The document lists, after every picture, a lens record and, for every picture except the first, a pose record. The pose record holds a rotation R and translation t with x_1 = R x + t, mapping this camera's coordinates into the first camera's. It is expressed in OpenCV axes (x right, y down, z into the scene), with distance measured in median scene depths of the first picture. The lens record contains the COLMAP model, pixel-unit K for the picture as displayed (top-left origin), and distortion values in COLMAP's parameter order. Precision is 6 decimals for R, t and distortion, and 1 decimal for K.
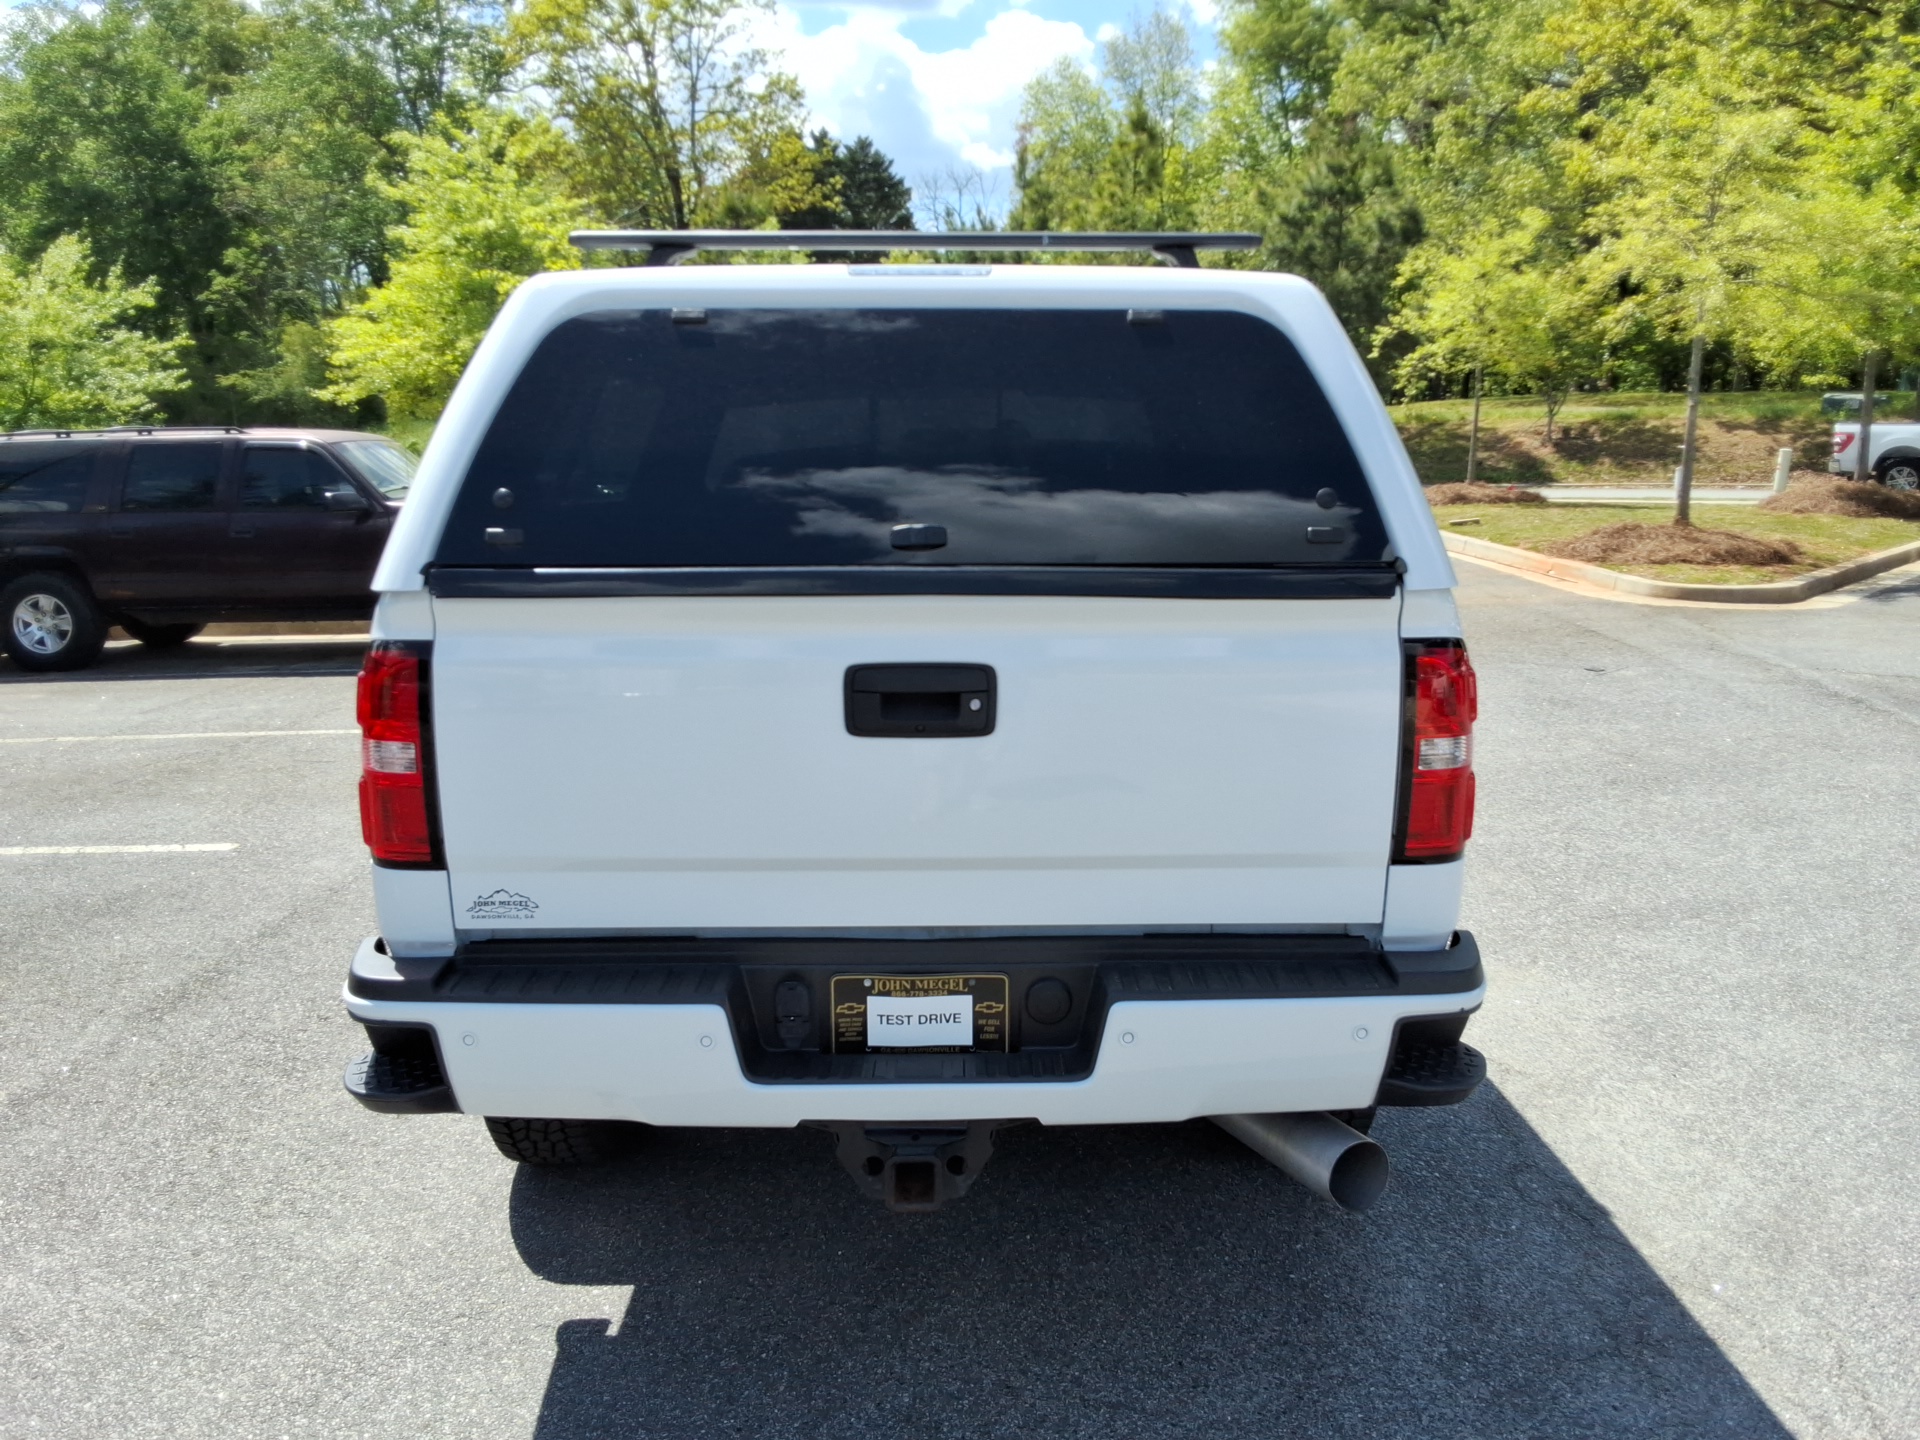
lens RADIAL K [[1554.7, 0, 978.7], [0, 1554.7, 695.7], [0, 0, 1]] dist [0.108414, -0.172138]
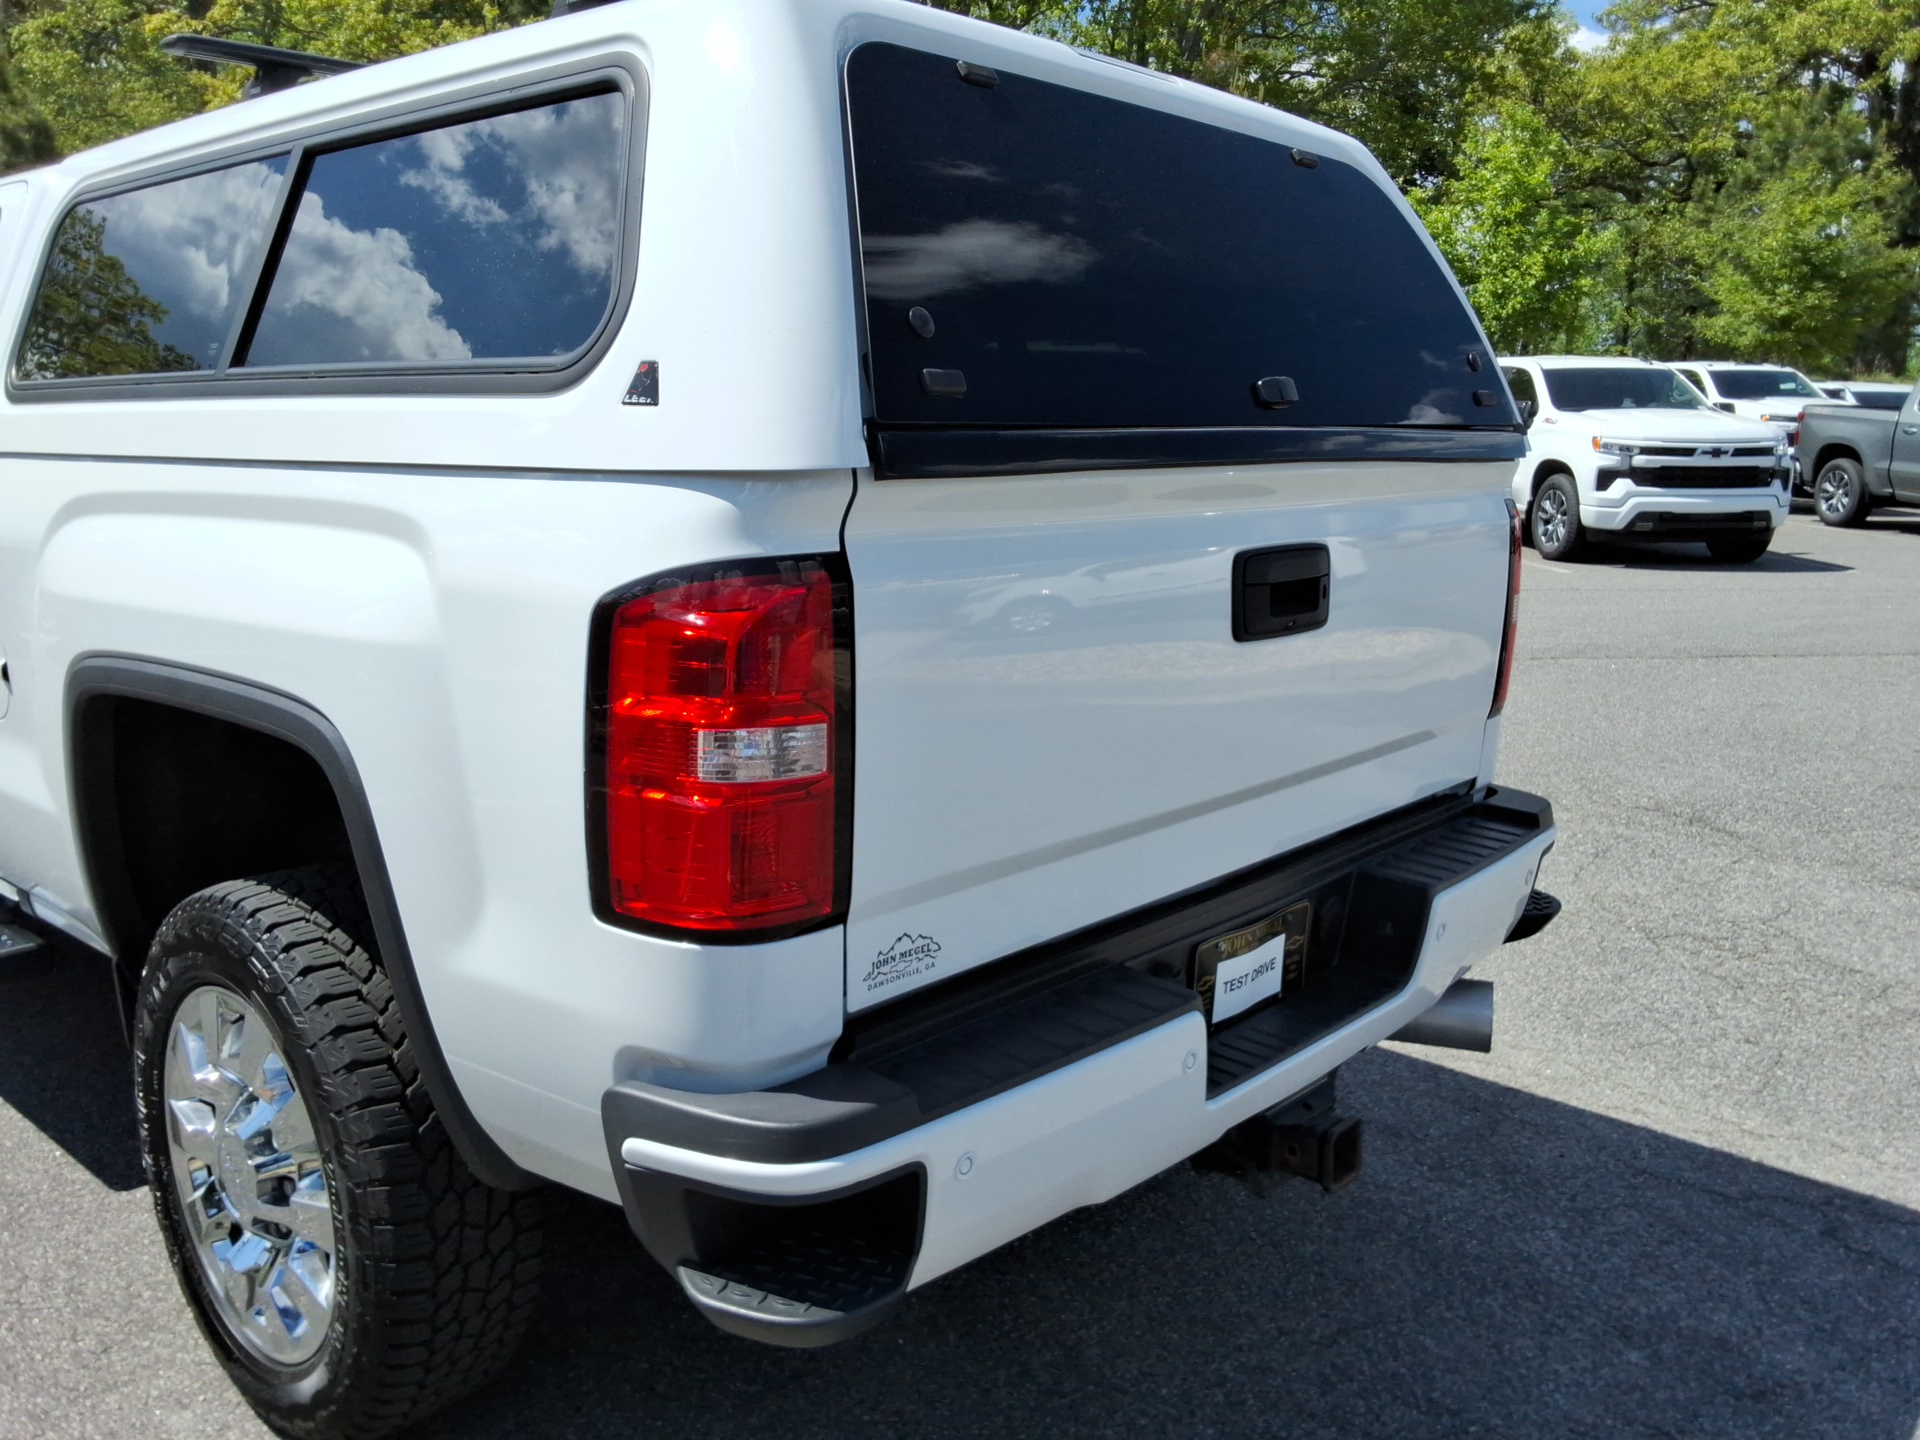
lens RADIAL K [[1554.7, 0, 985.2], [0, 1554.7, 703.1], [0, 0, 1]] dist [0.108414, -0.172138]
pose [[0.669323, -0.122403, 0.732820, -0.079125], [0.102234, 0.992127, 0.072339, -0.001514], [-0.735904, 0.026501, 0.676567, 0.057431]]
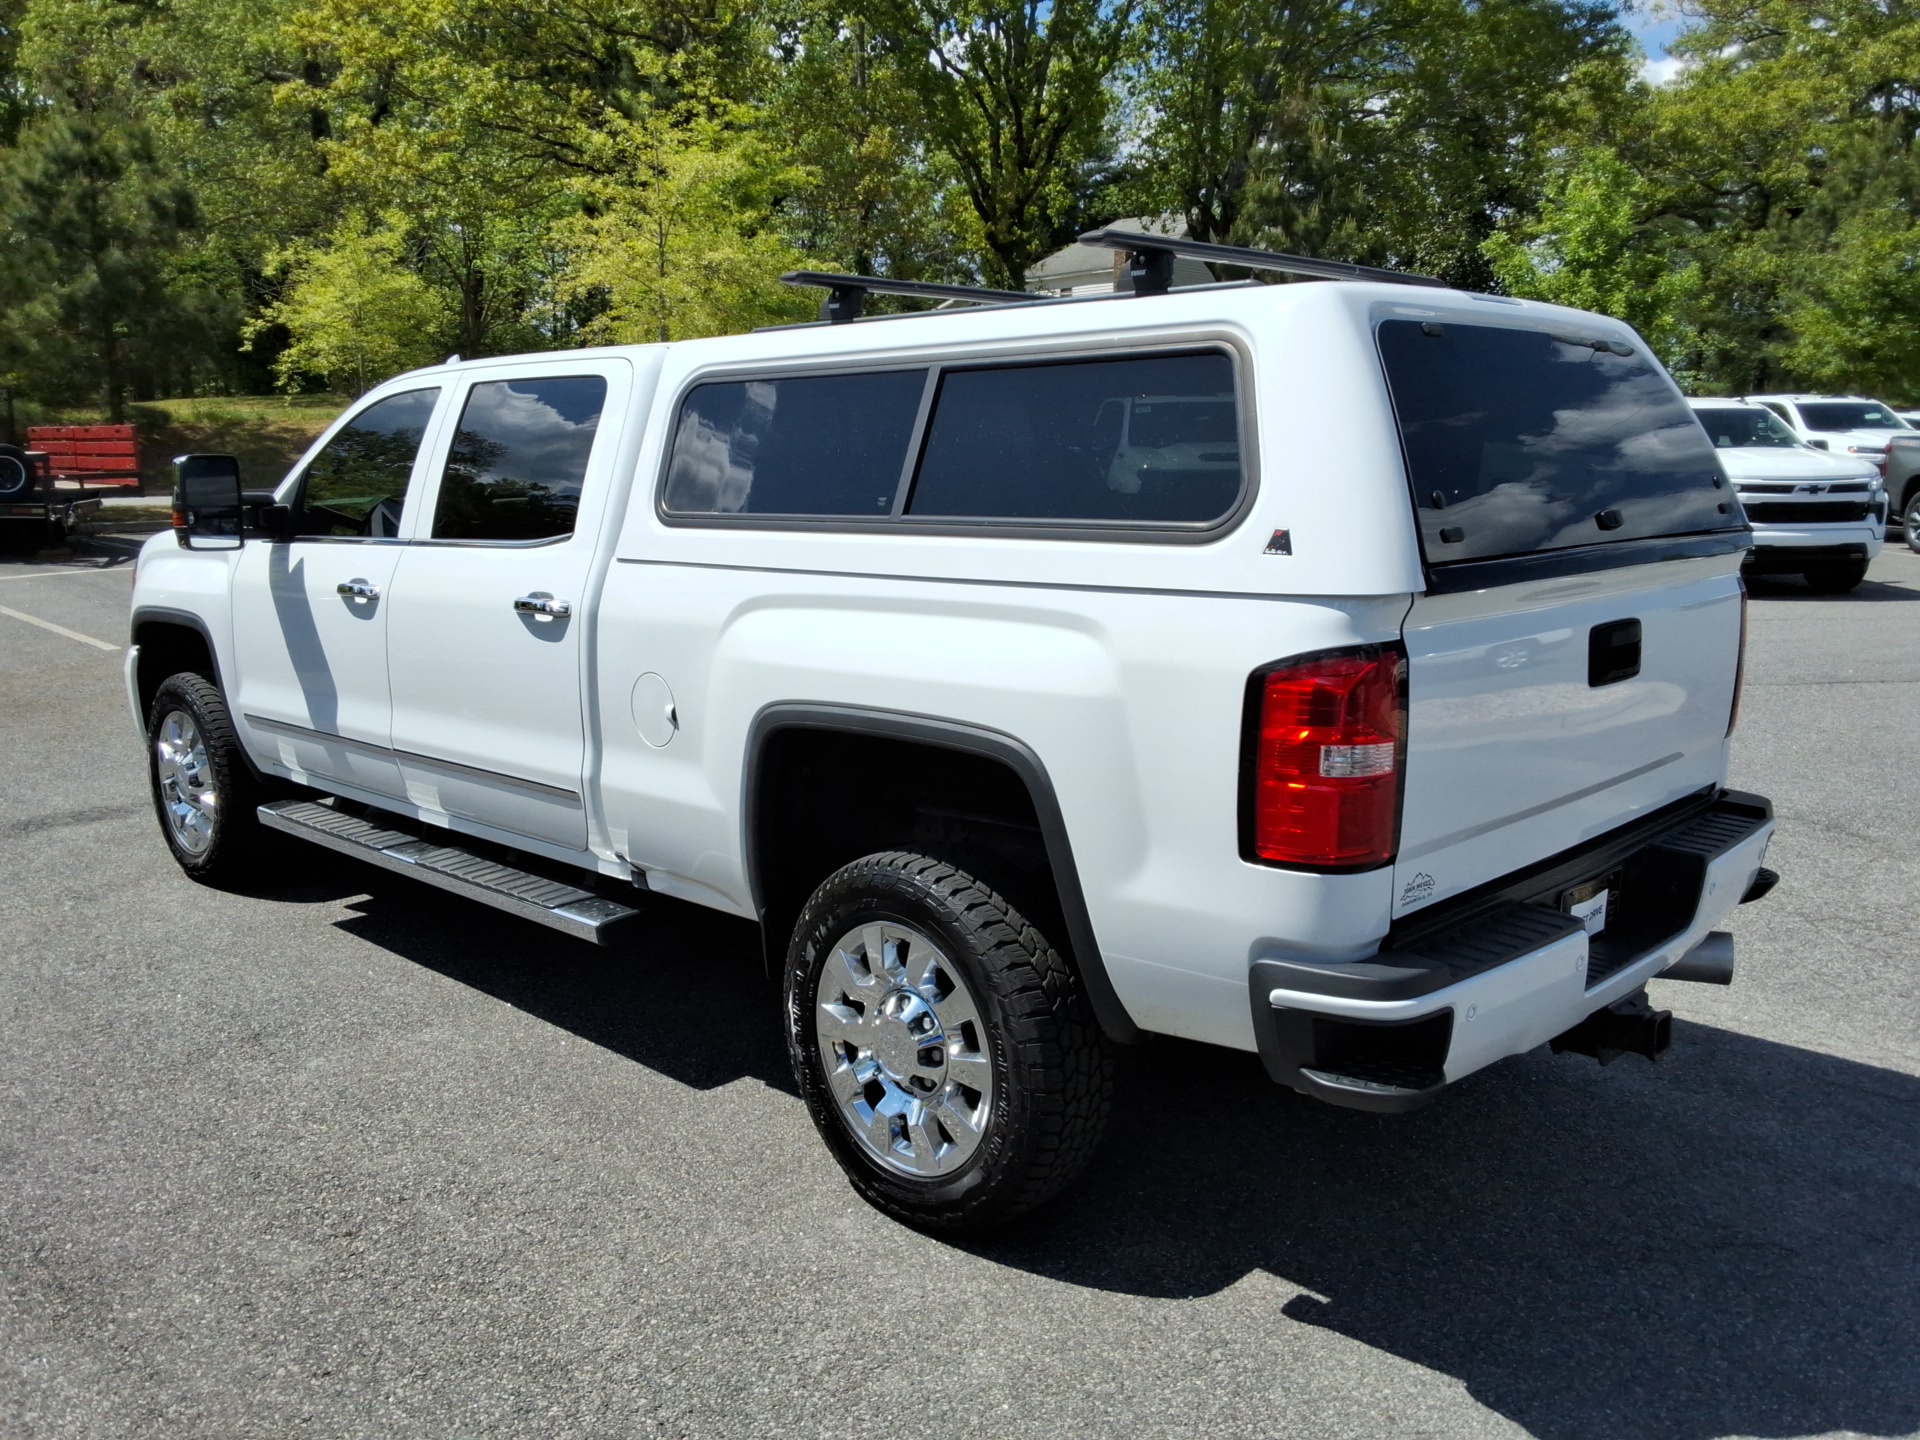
lens RADIAL K [[1554.7, 0, 984.9], [0, 1554.7, 701.7], [0, 0, 1]] dist [0.108414, -0.172138]
pose [[0.696072, -0.114593, 0.708768, -0.131451], [0.113241, 0.992347, 0.049230, -0.007871], [-0.708985, 0.045994, 0.703722, 0.049702]]
